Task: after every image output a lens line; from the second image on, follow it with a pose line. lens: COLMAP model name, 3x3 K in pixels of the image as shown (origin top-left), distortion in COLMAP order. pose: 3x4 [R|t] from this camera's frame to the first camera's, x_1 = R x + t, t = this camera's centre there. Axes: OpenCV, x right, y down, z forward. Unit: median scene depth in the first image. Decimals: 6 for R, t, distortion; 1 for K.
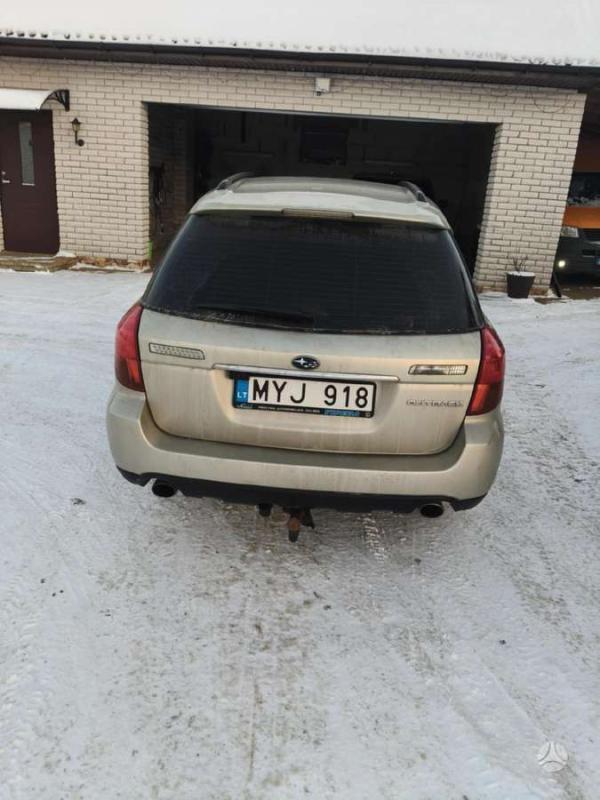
lens RADIAL K [[574.7, 0, 301.4], [0, 574.7, 400.8], [0, 0, 1]] dist [0.017669, -0.029838]
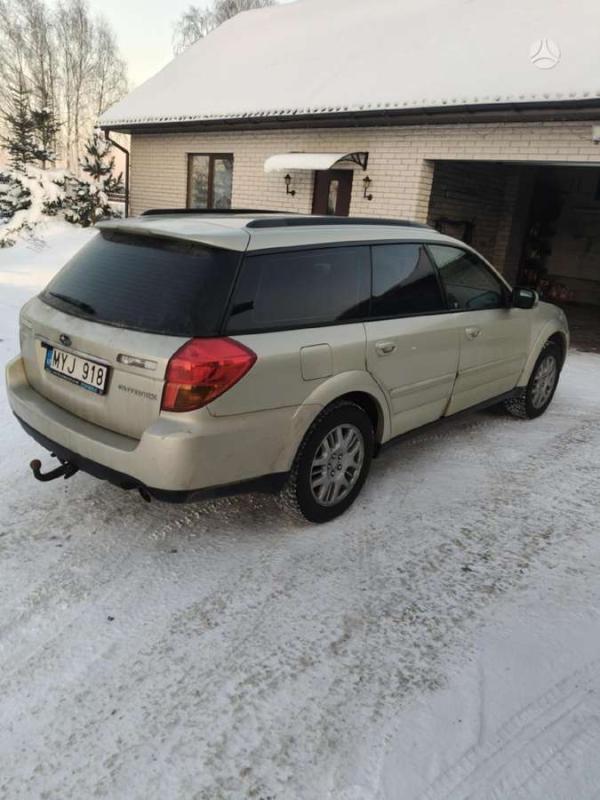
lens RADIAL K [[574.7, 0, 287.0], [0, 574.7, 398.2], [0, 0, 1]] dist [0.017669, -0.029838]
pose [[0.804782, 0.188371, -0.562887, 0.634036], [-0.240581, 0.970439, -0.019210, -0.019299], [0.542629, 0.150880, 0.826310, 0.131305]]
